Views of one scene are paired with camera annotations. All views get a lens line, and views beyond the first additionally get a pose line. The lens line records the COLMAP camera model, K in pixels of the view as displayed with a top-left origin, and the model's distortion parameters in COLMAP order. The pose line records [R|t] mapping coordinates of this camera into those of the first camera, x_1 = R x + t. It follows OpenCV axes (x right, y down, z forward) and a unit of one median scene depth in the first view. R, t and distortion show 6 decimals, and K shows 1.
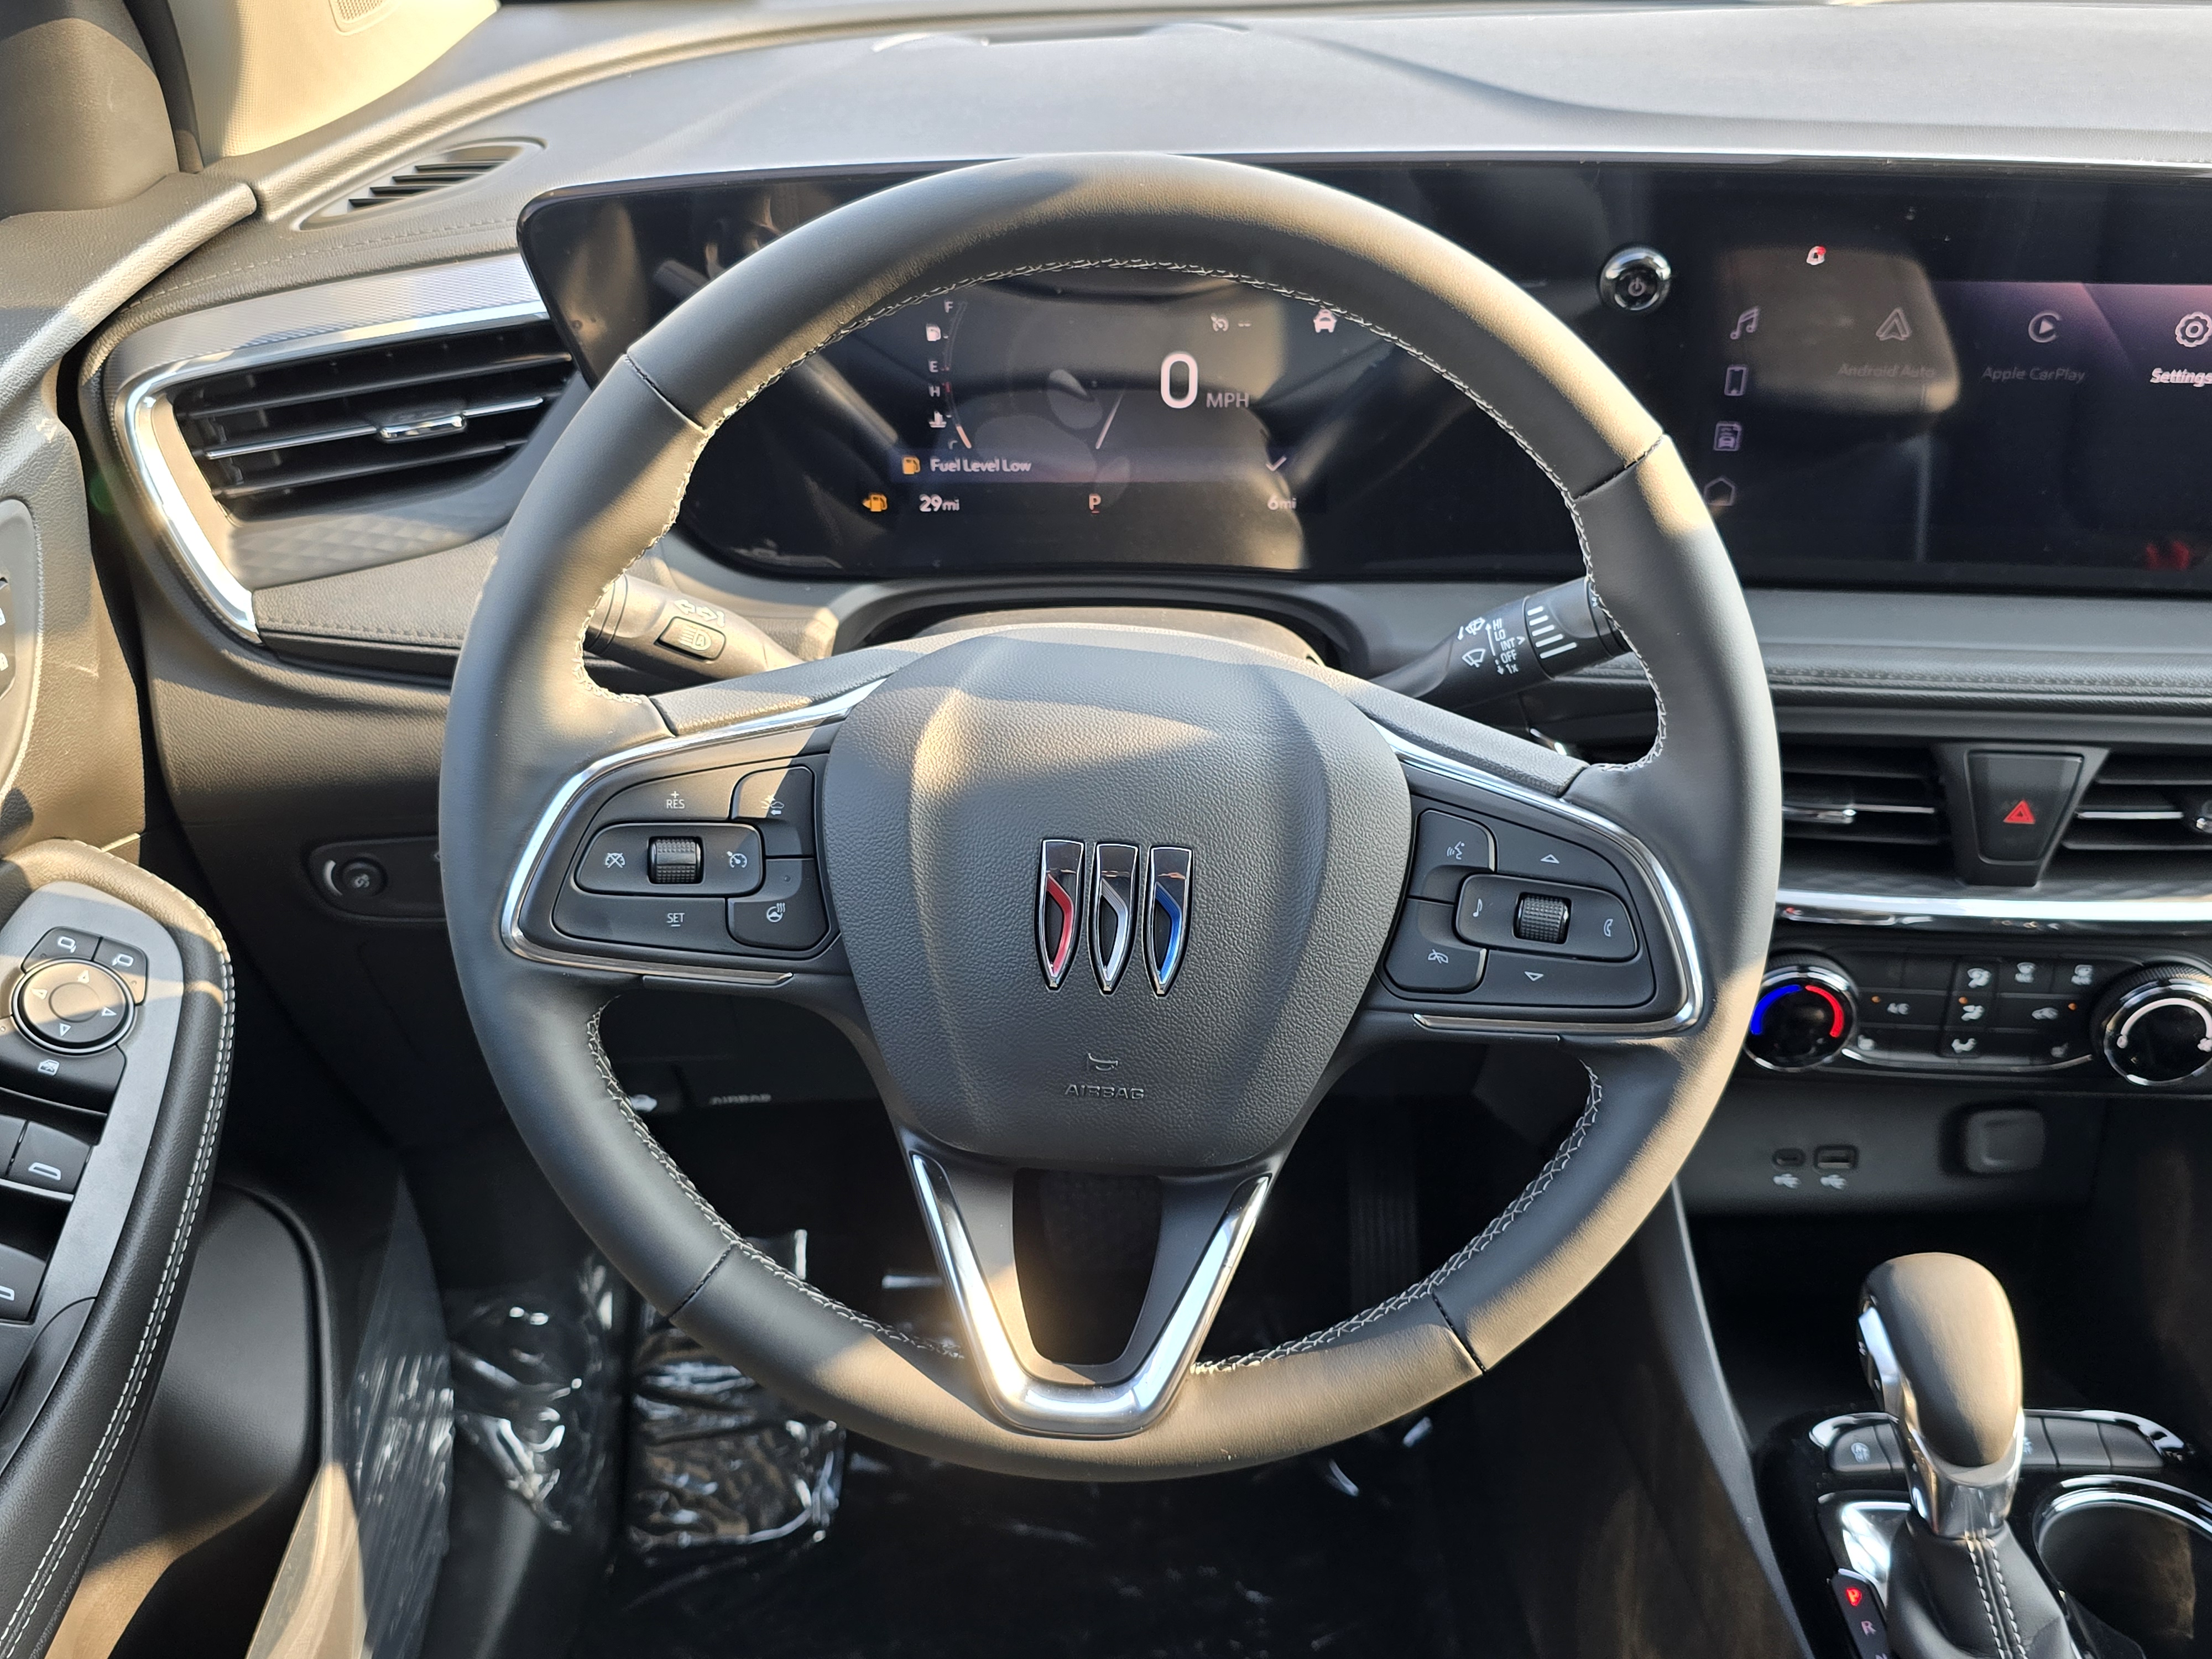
lens RADIAL K [[2248.3, 0, 1105.2], [0, 2248.3, 874.2], [0, 0, 1]] dist [0.074048, -0.162205]
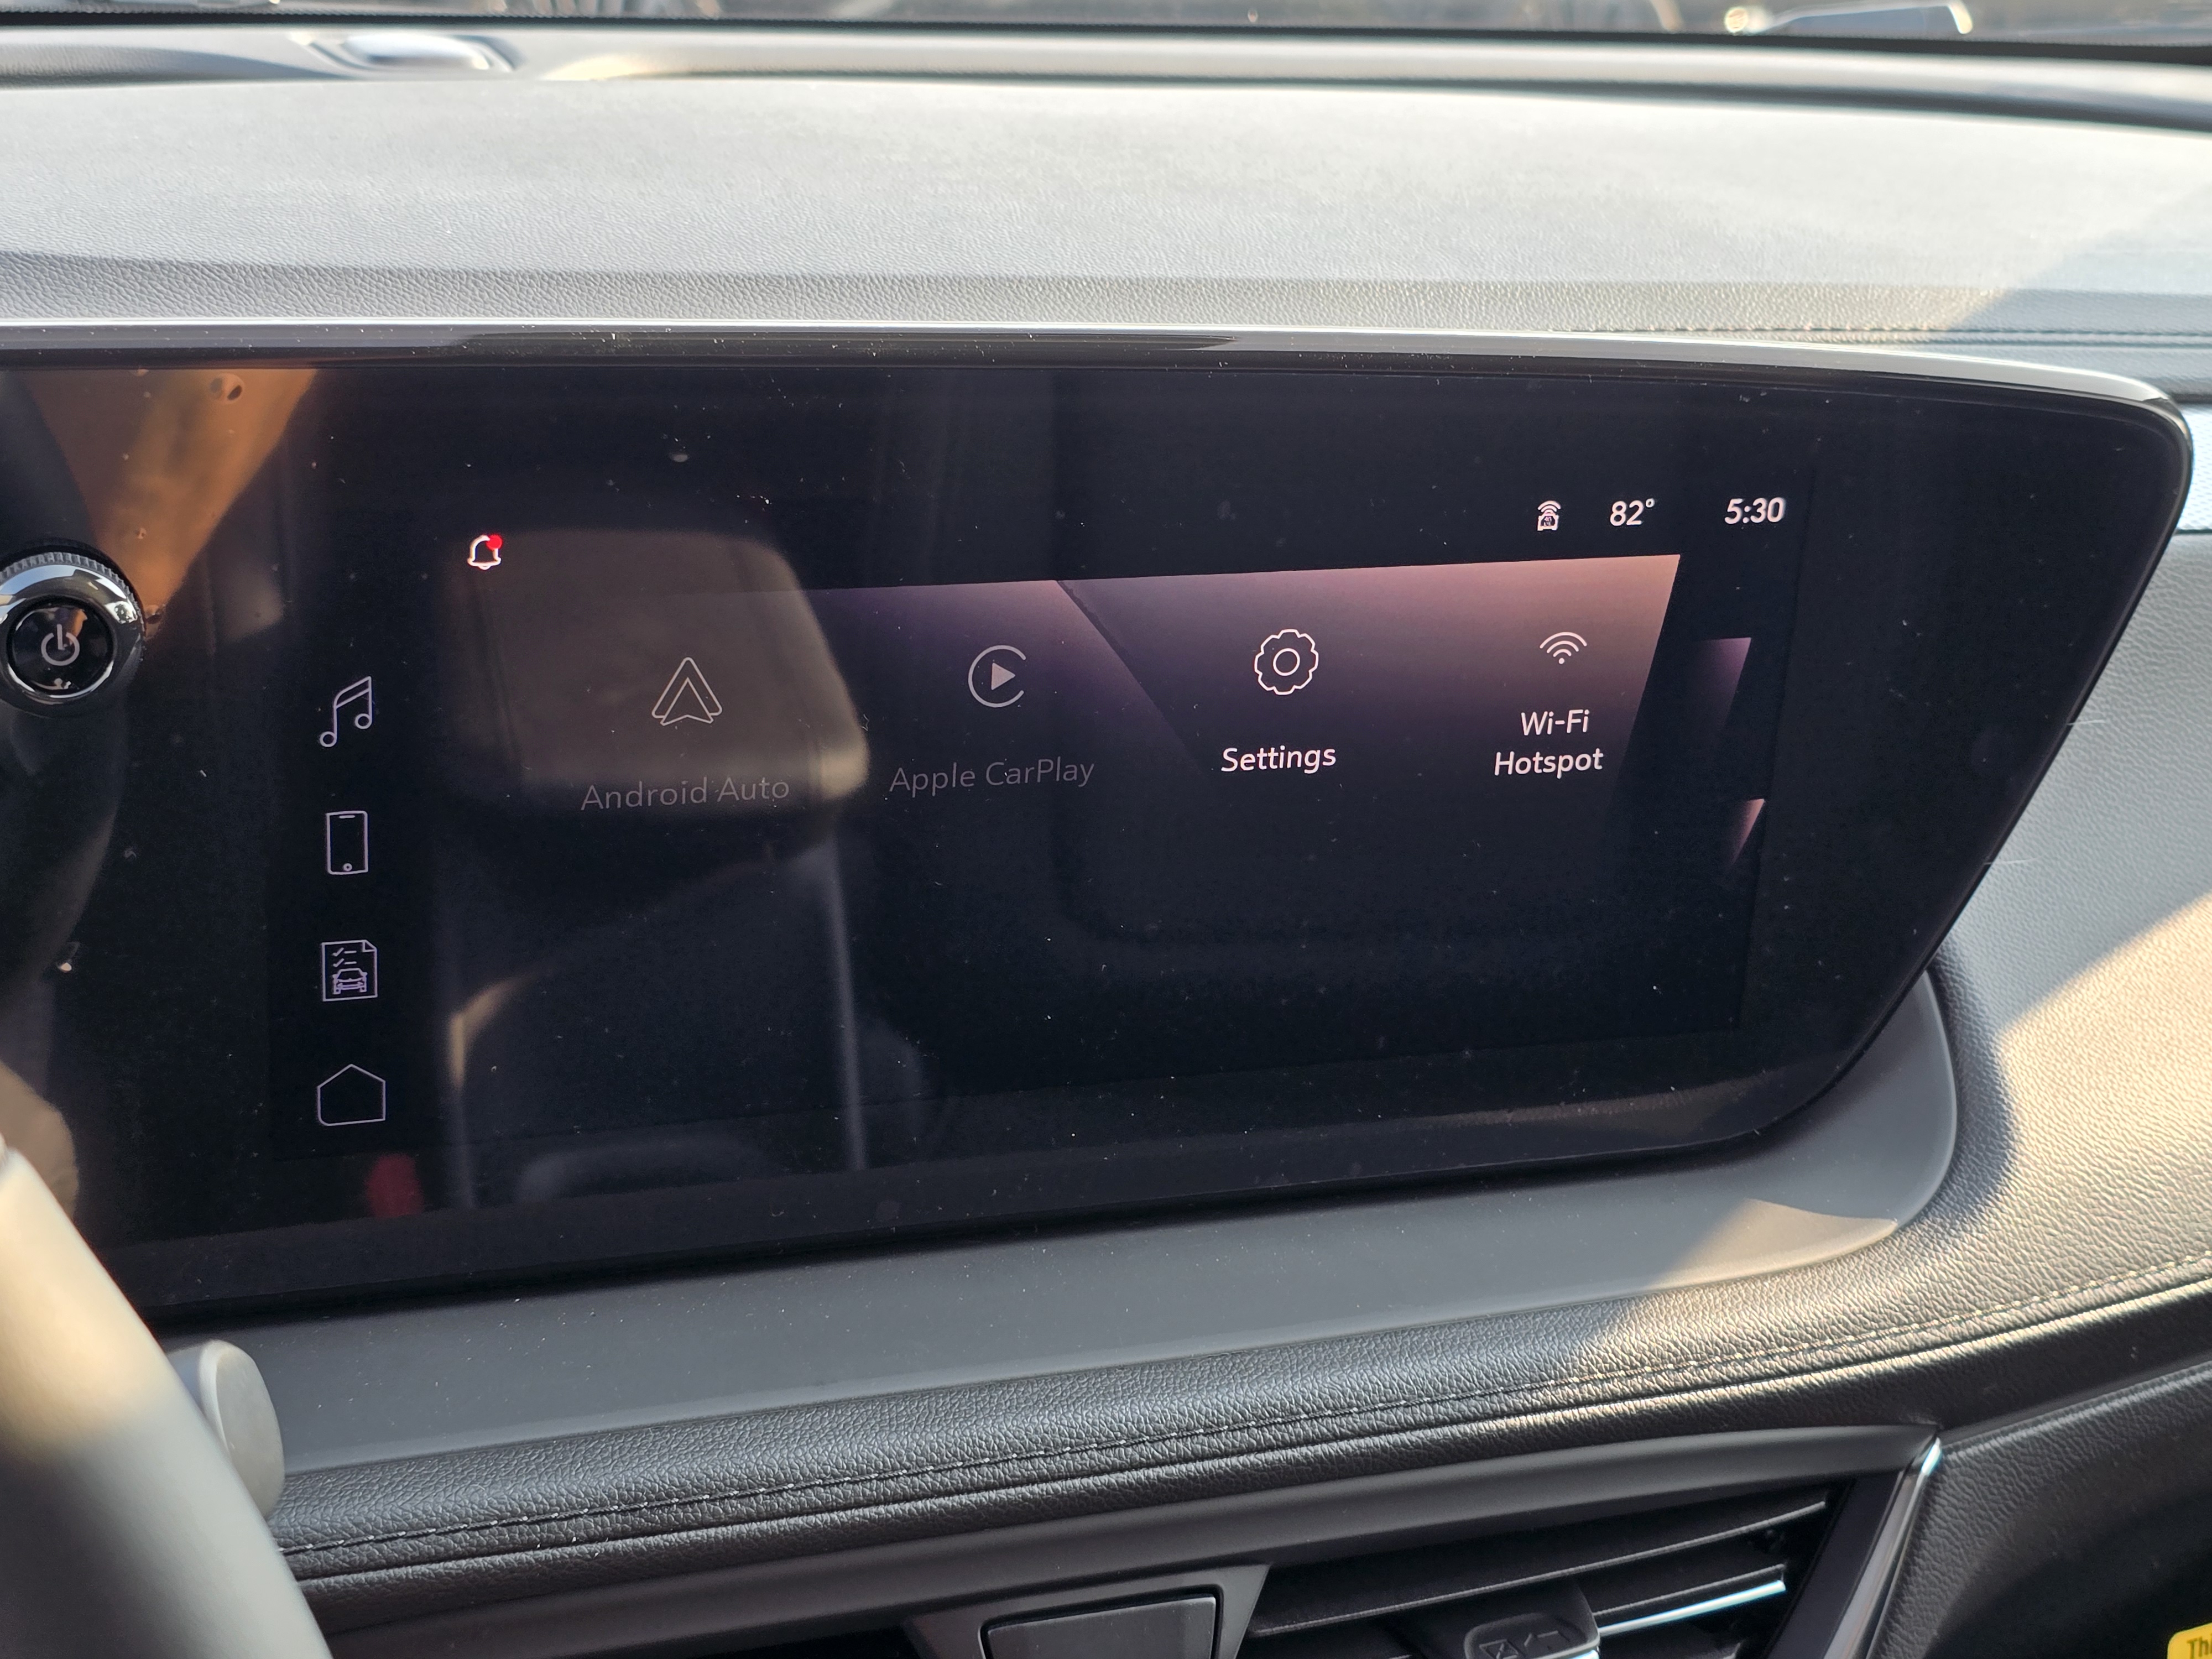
lens RADIAL K [[3377.6, 0, 1106.0], [0, 3377.6, 829.5], [0, 0, 1]] dist [0.061708, -0.595534]
pose [[0.912118, -0.080923, 0.401862, 0.160401], [0.154786, 0.975739, -0.154839, -0.104488], [-0.379582, 0.203434, 0.902514, 0.389281]]
